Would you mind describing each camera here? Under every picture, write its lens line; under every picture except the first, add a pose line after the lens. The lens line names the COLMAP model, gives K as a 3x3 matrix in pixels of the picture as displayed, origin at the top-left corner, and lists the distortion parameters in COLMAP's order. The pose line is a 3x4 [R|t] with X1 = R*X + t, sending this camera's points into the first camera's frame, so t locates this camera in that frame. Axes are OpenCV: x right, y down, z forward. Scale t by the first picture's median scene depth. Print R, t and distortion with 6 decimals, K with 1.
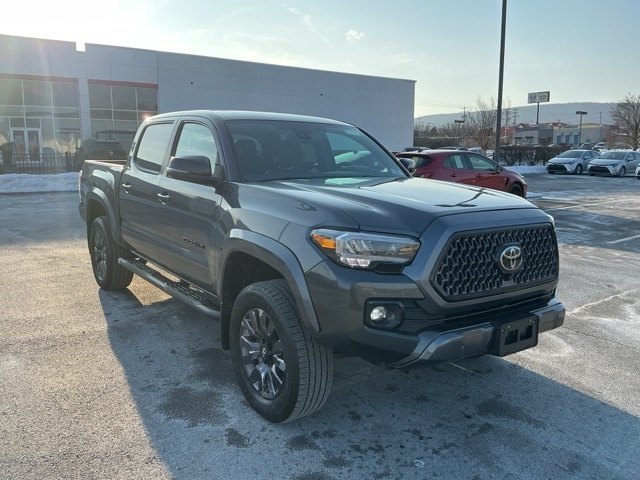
lens RADIAL K [[531.6, 0, 320.0], [0, 531.6, 240.0], [0, 0, 1]] dist [0.117222, -0.240622]
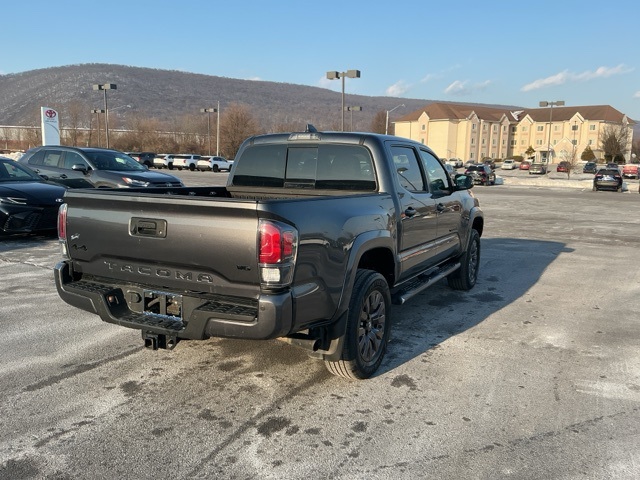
lens RADIAL K [[531.6, 0, 320.0], [0, 531.6, 240.0], [0, 0, 1]] dist [0.117222, -0.240622]
pose [[-0.446307, -0.145416, 0.882986, -1.570951], [0.121348, 0.967761, 0.220713, -0.390258], [-0.886614, 0.205654, -0.414273, 2.153087]]
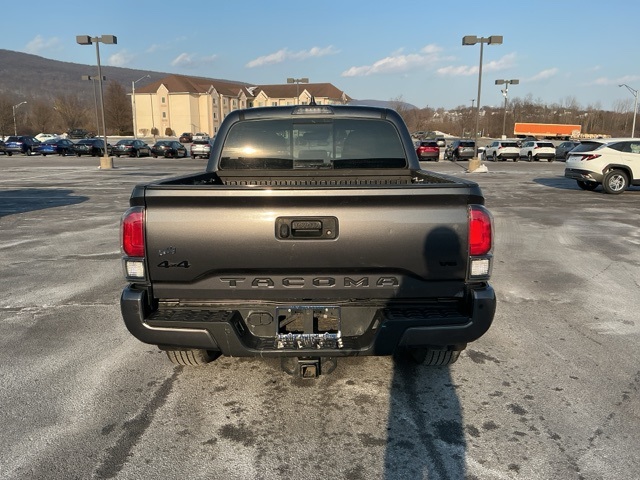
lens RADIAL K [[531.6, 0, 320.0], [0, 531.6, 240.0], [0, 0, 1]] dist [0.117222, -0.240622]
pose [[-0.809619, -0.115466, 0.575487, -1.059643], [0.089330, 0.944799, 0.315238, -0.452560], [-0.580118, 0.306630, -0.754613, 2.561827]]
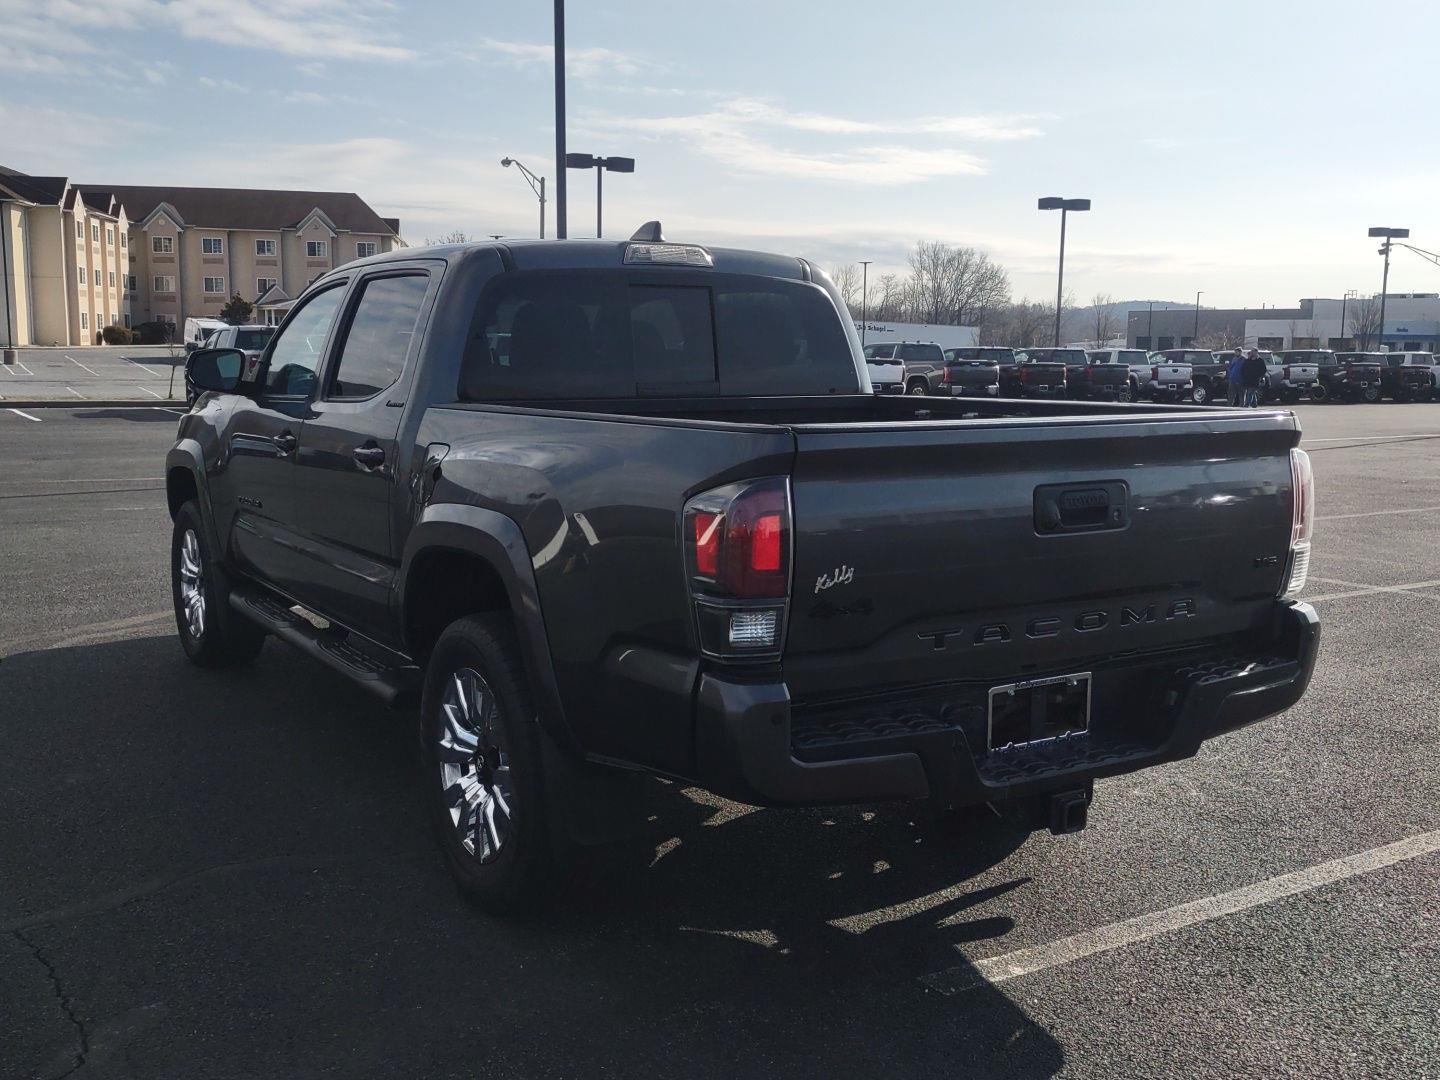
lens RADIAL K [[1391.4, 0, 720.1], [0, 1391.4, 494.1], [0, 0, 1]] dist [0.022485, -0.015088]
pose [[-0.997017, -0.032793, 0.069870, -0.466649], [-0.012586, 0.962211, 0.272013, -0.492270], [-0.076150, 0.270323, -0.959754, 2.900058]]
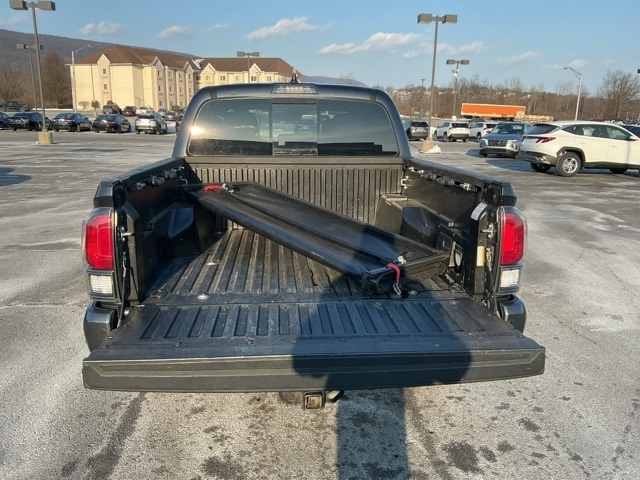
lens RADIAL K [[531.6, 0, 320.0], [0, 531.6, 240.0], [0, 0, 1]] dist [0.117222, -0.240622]
pose [[-0.860061, -0.136068, 0.491712, -0.933296], [0.059141, 0.930693, 0.360989, -0.454139], [-0.506752, 0.339552, -0.792405, 2.500369]]
